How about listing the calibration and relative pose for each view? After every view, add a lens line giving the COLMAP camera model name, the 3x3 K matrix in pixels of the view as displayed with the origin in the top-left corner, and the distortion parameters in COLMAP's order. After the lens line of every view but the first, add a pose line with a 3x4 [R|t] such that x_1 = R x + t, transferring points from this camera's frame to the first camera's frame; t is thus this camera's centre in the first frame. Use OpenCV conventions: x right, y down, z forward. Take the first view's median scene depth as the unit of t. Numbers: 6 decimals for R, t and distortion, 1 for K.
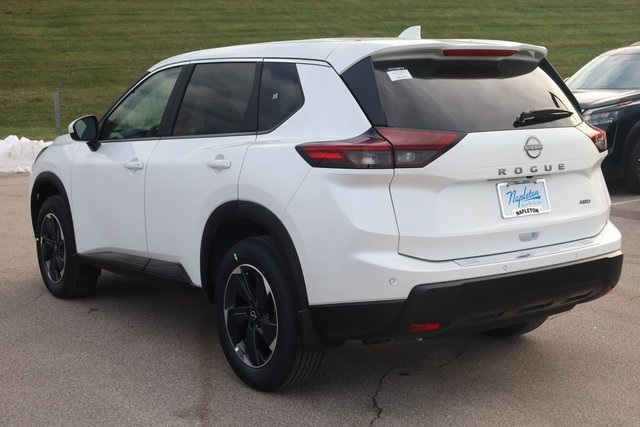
lens RADIAL K [[911.7, 0, 322.3], [0, 911.7, 215.8], [0, 0, 1]] dist [0.001927, 0.000000]
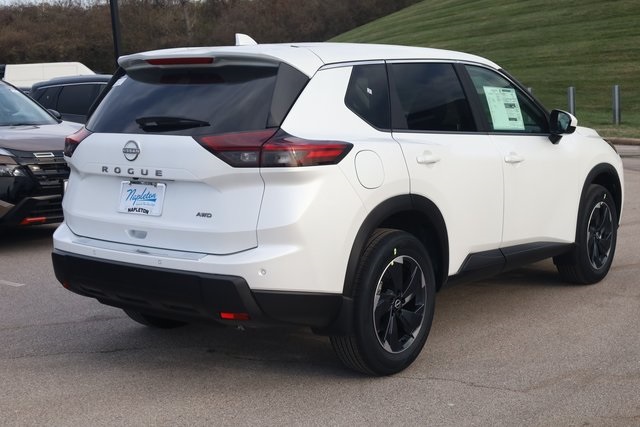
lens RADIAL K [[911.7, 0, 322.1], [0, 911.7, 211.3], [0, 0, 1]] dist [0.001927, 0.000000]
pose [[0.352586, 0.144567, -0.924545, 1.288129], [-0.131437, 0.985851, 0.104028, -0.143285], [0.926503, 0.084841, 0.366599, 0.802856]]
